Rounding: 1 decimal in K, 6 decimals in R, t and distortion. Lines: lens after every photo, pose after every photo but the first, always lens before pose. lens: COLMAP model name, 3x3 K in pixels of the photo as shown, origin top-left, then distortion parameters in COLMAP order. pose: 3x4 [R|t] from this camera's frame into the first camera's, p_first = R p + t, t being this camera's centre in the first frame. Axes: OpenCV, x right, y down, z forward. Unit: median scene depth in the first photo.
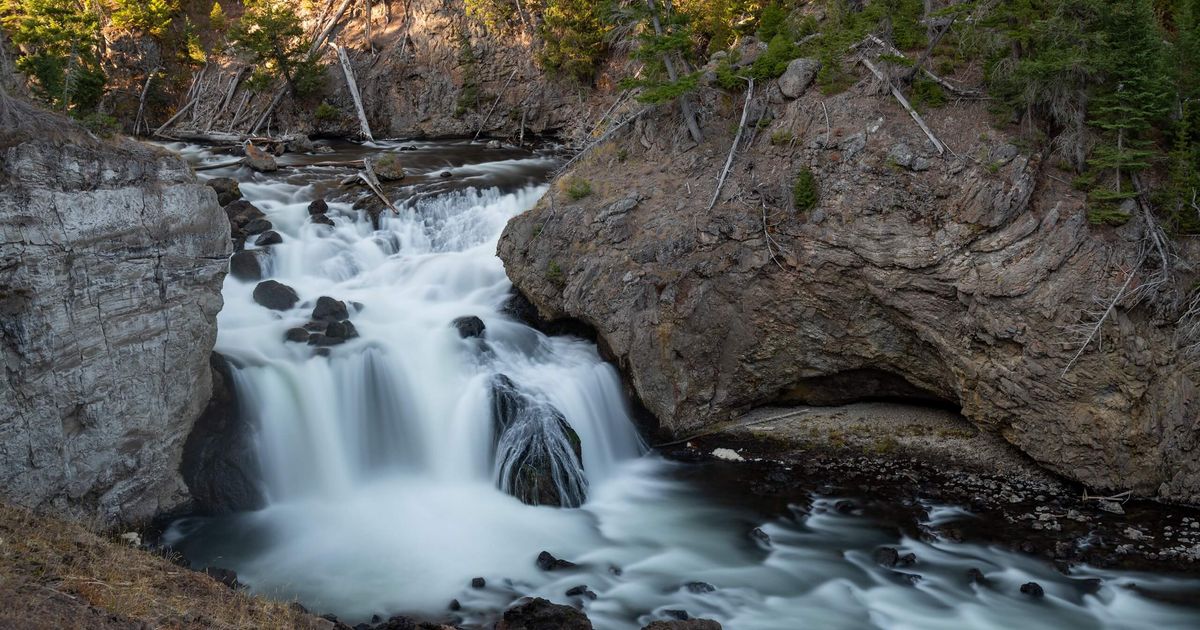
lens RADIAL K [[1336.5, 0, 603.9], [0, 1336.5, 330.0], [0, 0, 1]] dist [-0.001108, -0.005977]
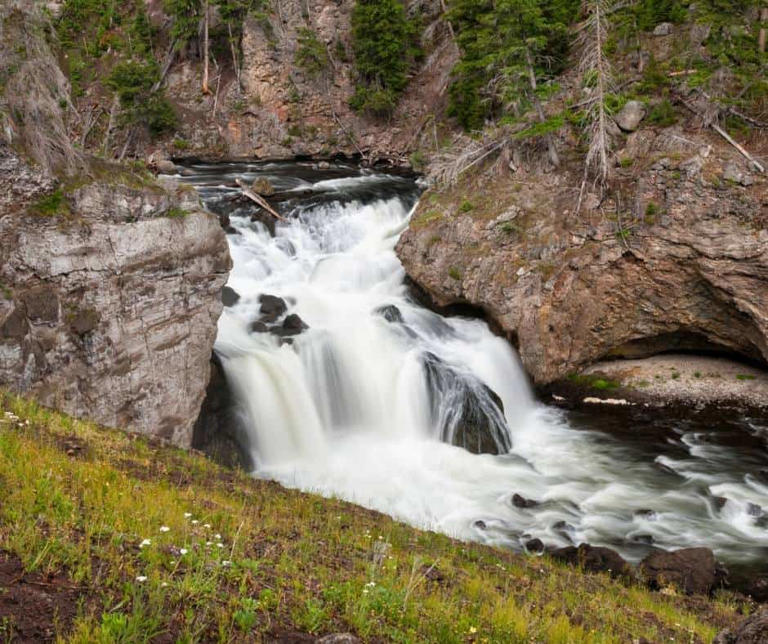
lens RADIAL K [[920.2, 0, 384.0], [0, 920.2, 322.0], [0, 0, 1]] dist [-0.010873, 0.019044]
pose [[0.987239, -0.048041, 0.151827, -0.259880], [0.041036, 0.997958, 0.048945, -0.041632], [-0.153869, -0.042090, 0.987194, 0.138416]]
